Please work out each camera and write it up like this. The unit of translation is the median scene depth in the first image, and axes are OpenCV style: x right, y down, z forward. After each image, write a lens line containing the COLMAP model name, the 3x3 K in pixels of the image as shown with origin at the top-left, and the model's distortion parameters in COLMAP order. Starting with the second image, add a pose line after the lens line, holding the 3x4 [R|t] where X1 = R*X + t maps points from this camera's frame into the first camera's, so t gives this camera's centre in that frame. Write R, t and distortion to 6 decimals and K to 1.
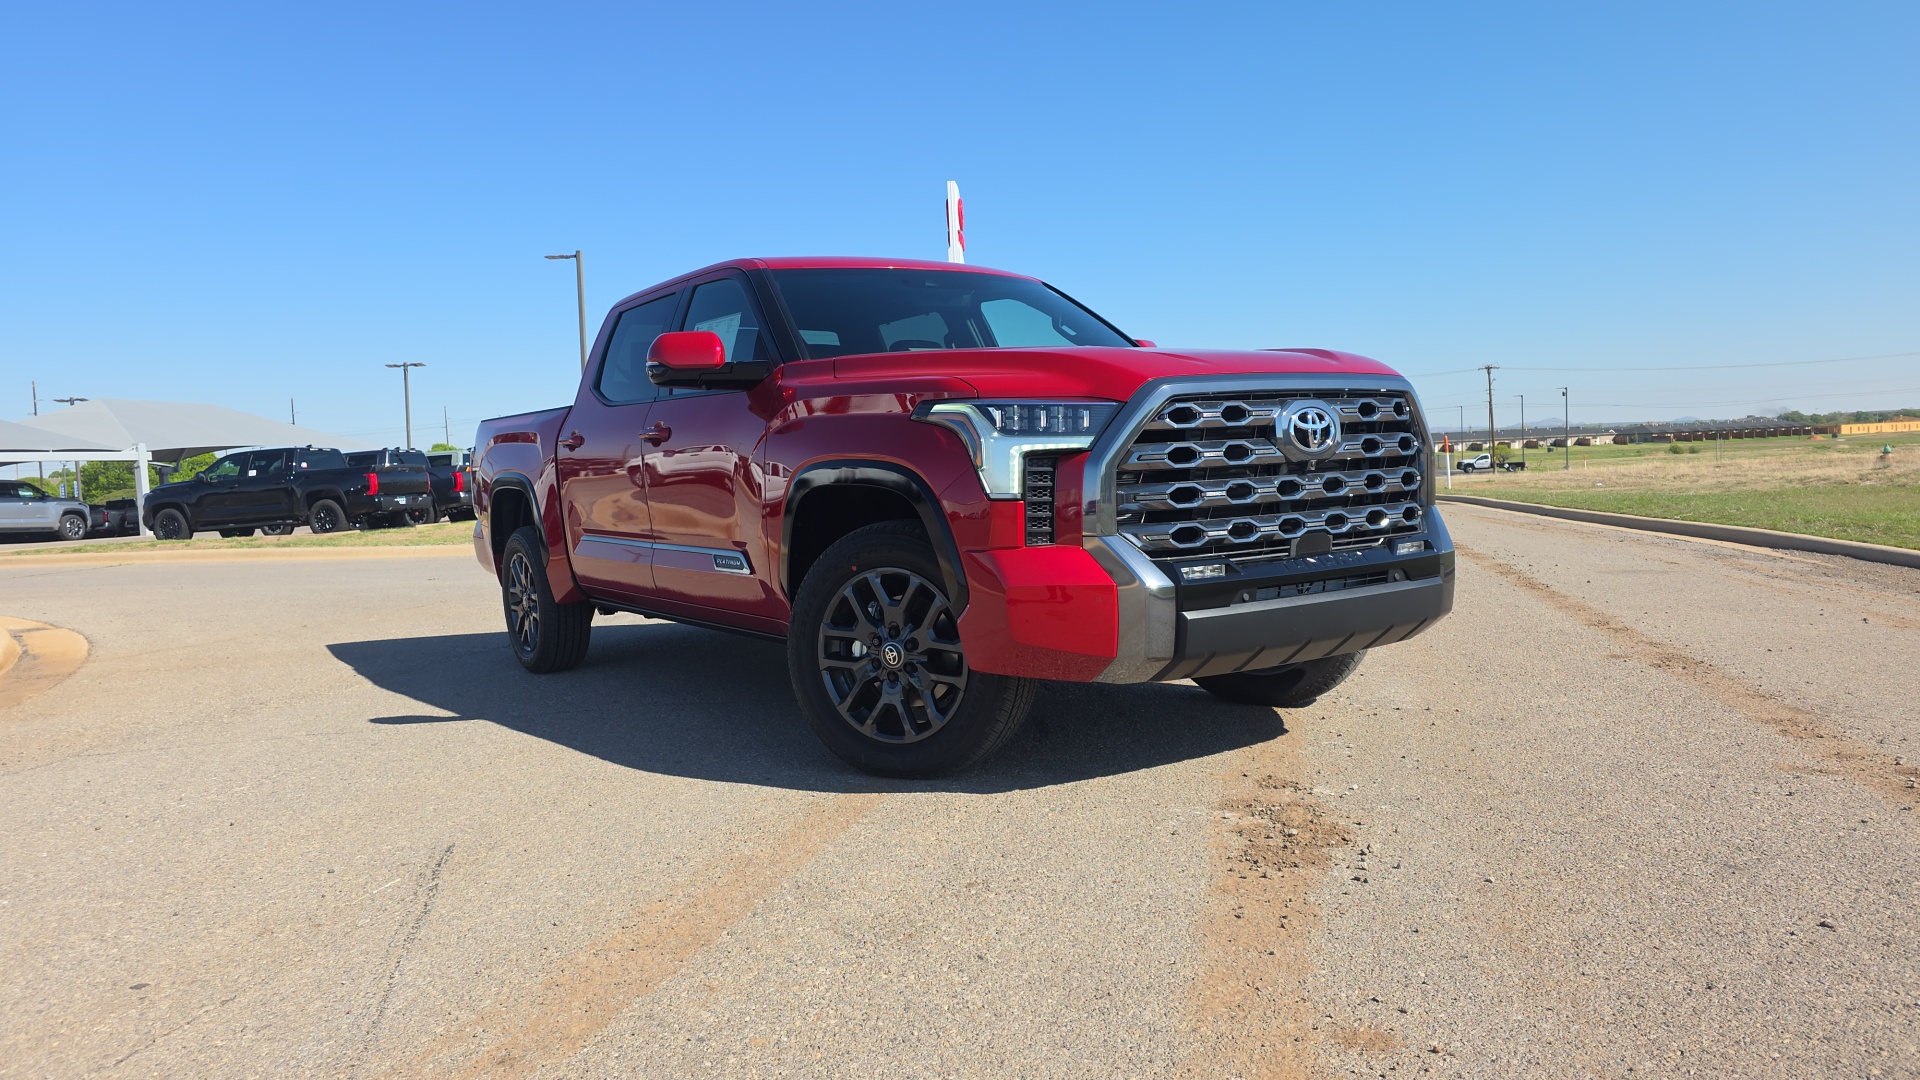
lens RADIAL K [[1294.3, 0, 958.3], [0, 1294.3, 552.8], [0, 0, 1]] dist [0.062651, -0.060934]
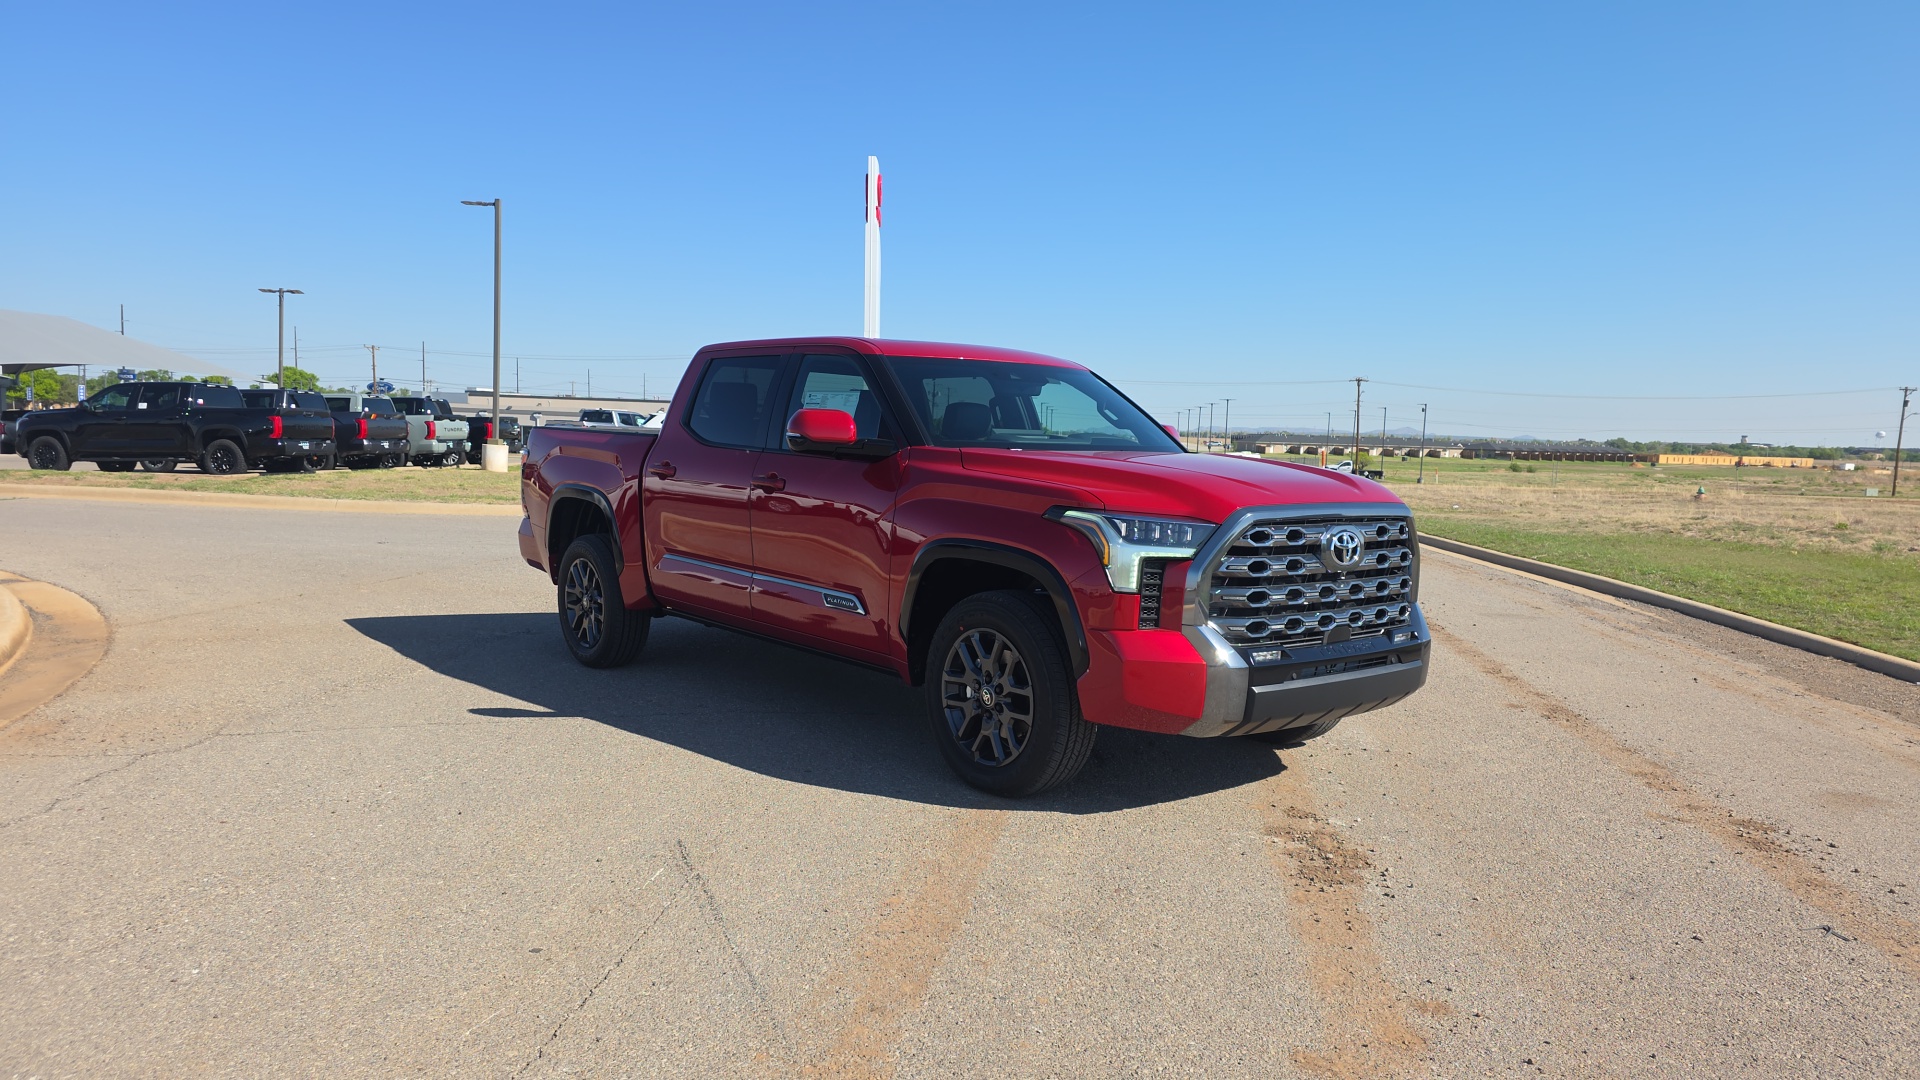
lens RADIAL K [[1276.3, 0, 1021.3], [0, 1276.3, 566.2], [0, 0, 1]] dist [0.074312, -0.077456]
pose [[0.988525, 0.064220, 0.136726, -0.229294], [-0.068086, 0.997396, 0.023785, -0.085197], [-0.134842, -0.032821, 0.990323, -0.241882]]
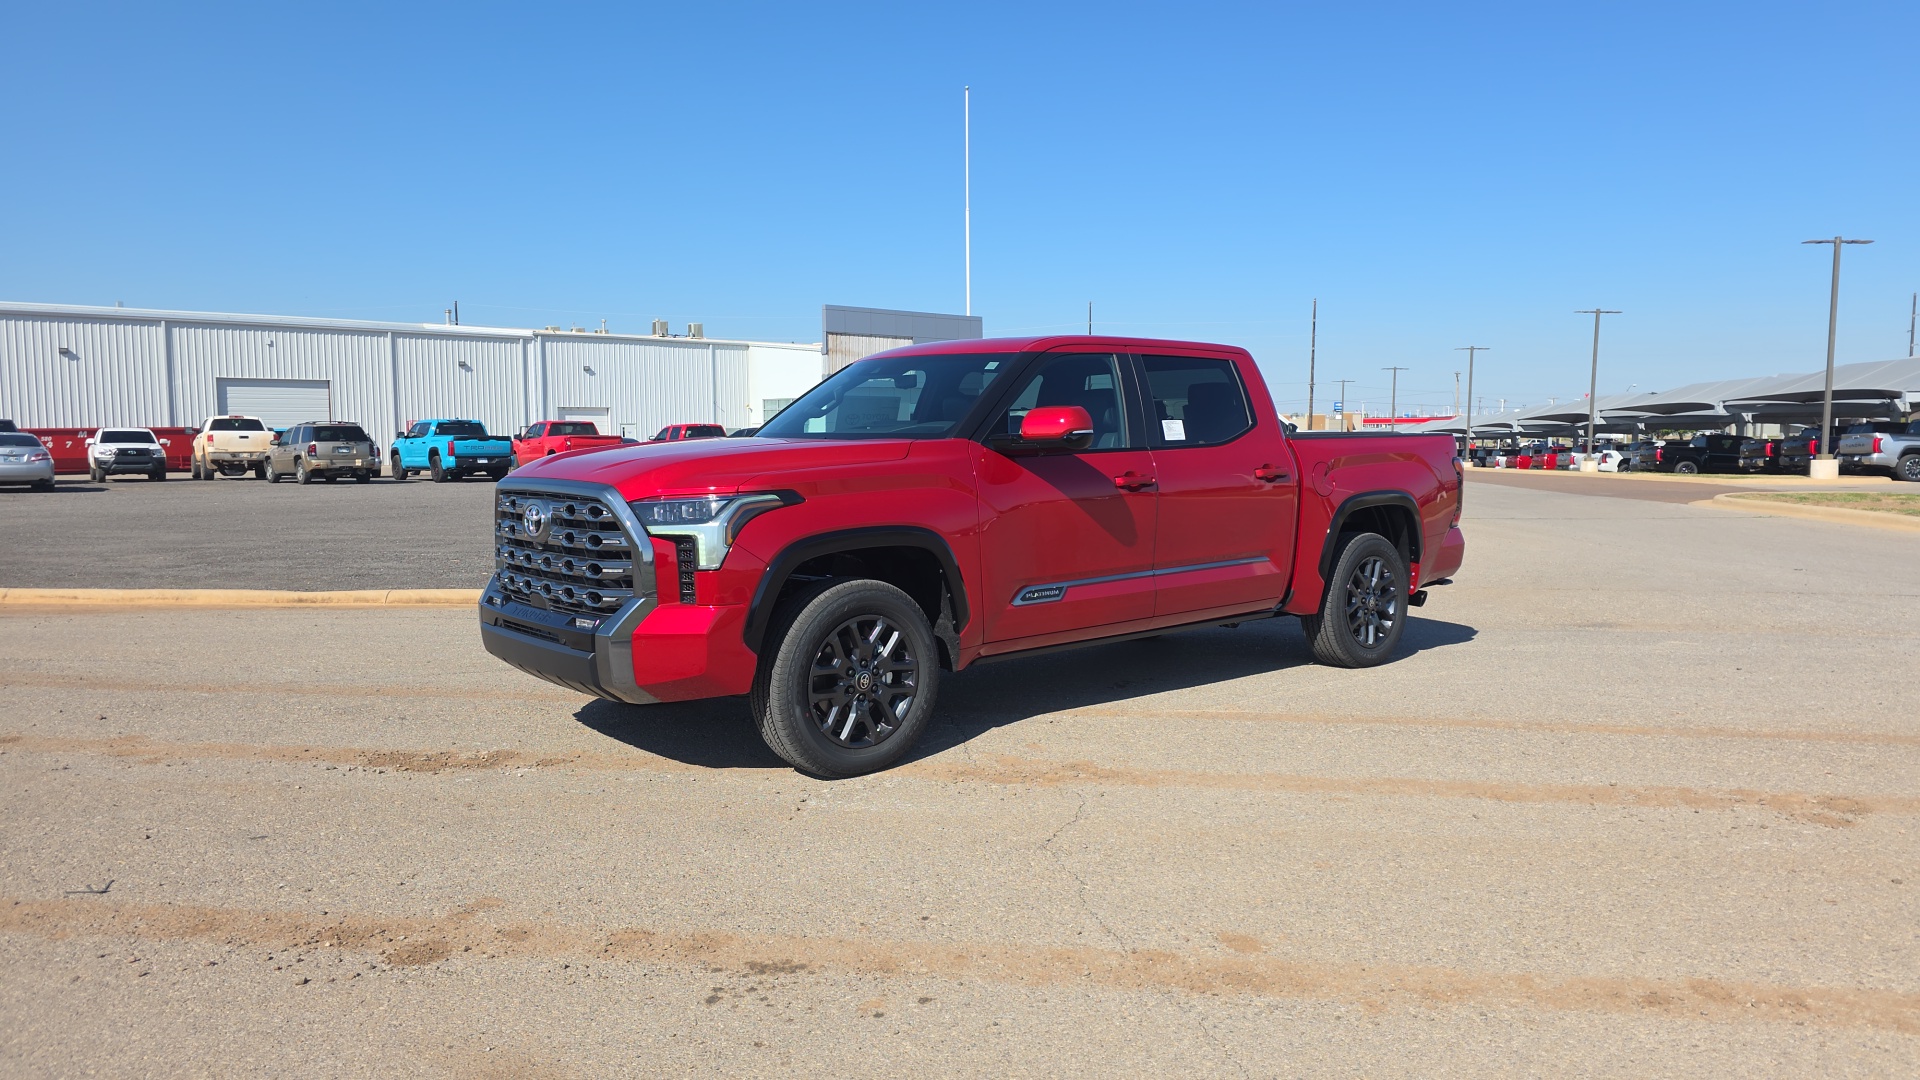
lens RADIAL K [[1276.3, 0, 1021.3], [0, 1276.3, 566.2], [0, 0, 1]] dist [0.074312, -0.077456]
pose [[0.150408, 0.146844, -0.977657, 1.728254], [-0.074478, 0.987780, 0.136907, -0.277066], [0.985815, 0.052223, 0.159507, 1.304465]]
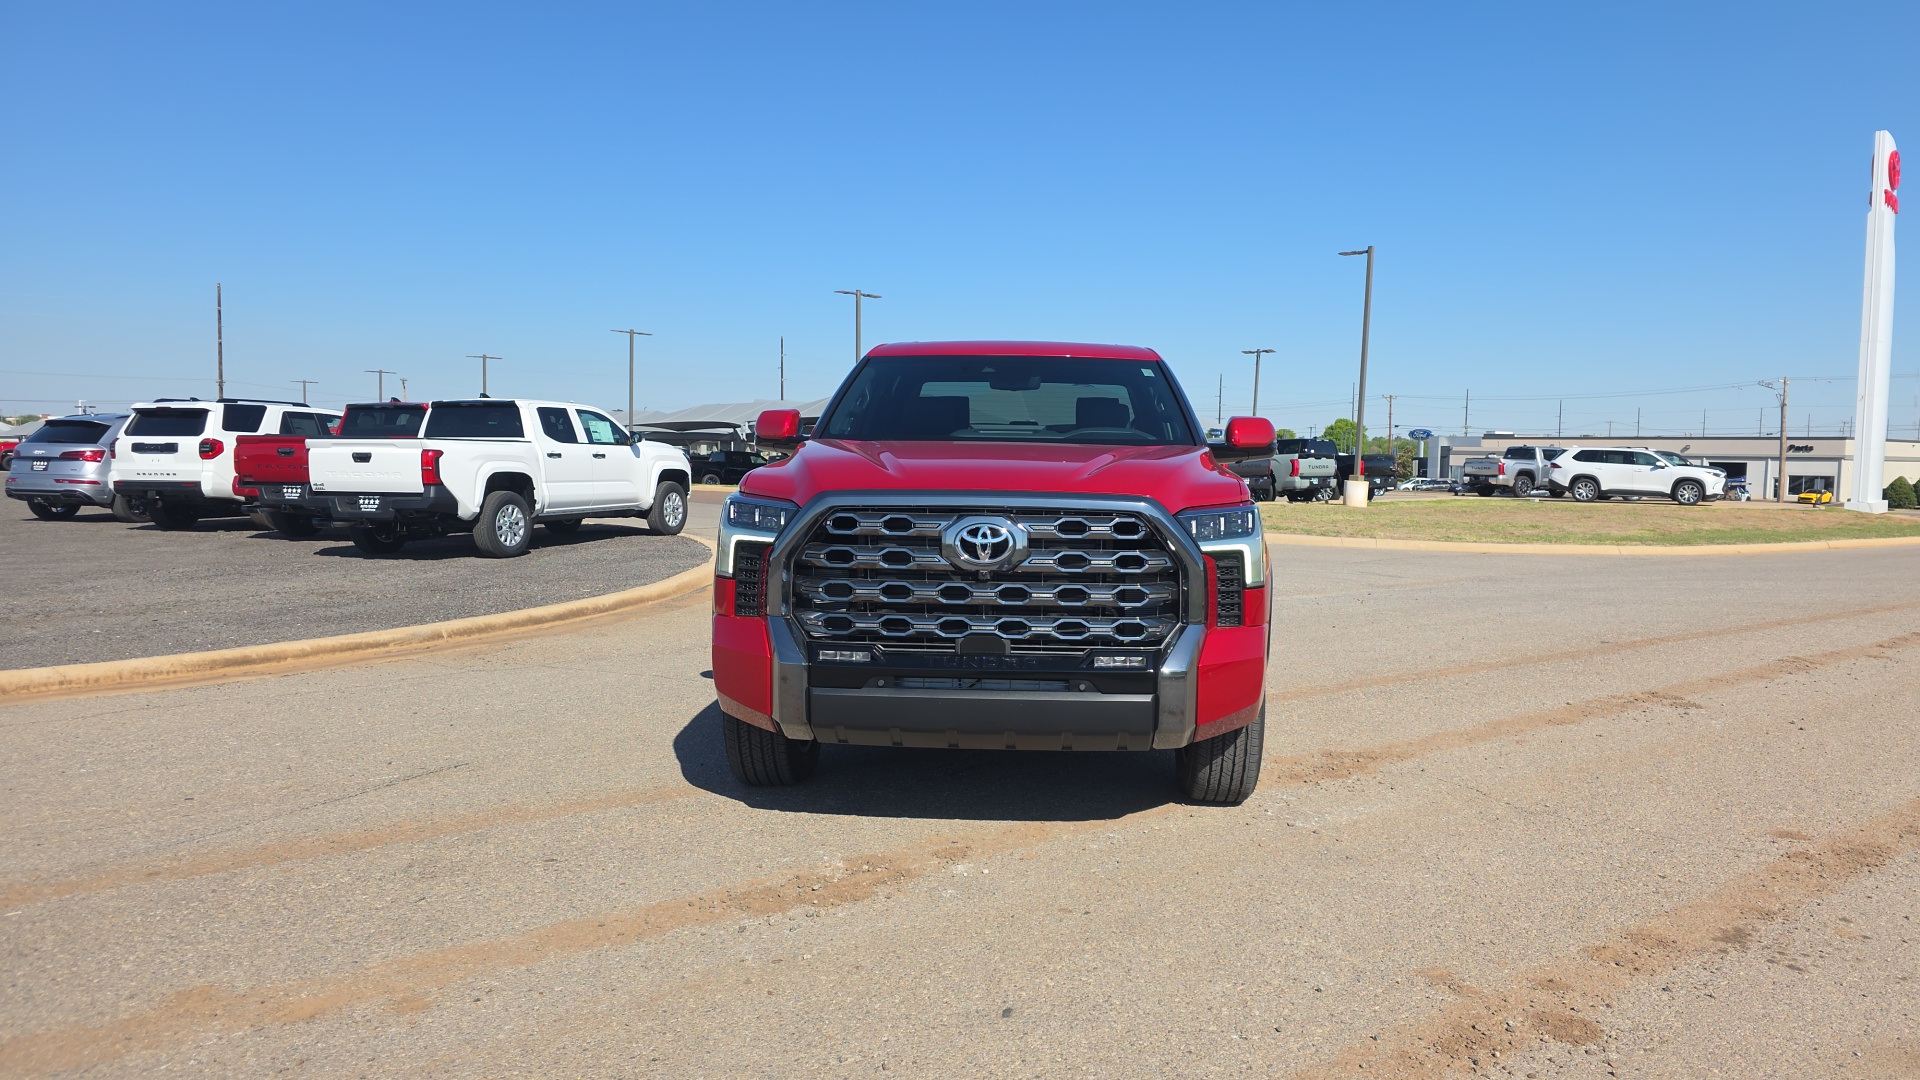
lens RADIAL K [[1283.9, 0, 984.9], [0, 1283.9, 538.7], [0, 0, 1]] dist [0.078904, -0.089241]
pose [[0.814948, 0.097846, -0.571215, 0.900903], [-0.095090, 0.994862, 0.034751, -0.137148], [0.571680, 0.025996, 0.820065, 0.100949]]
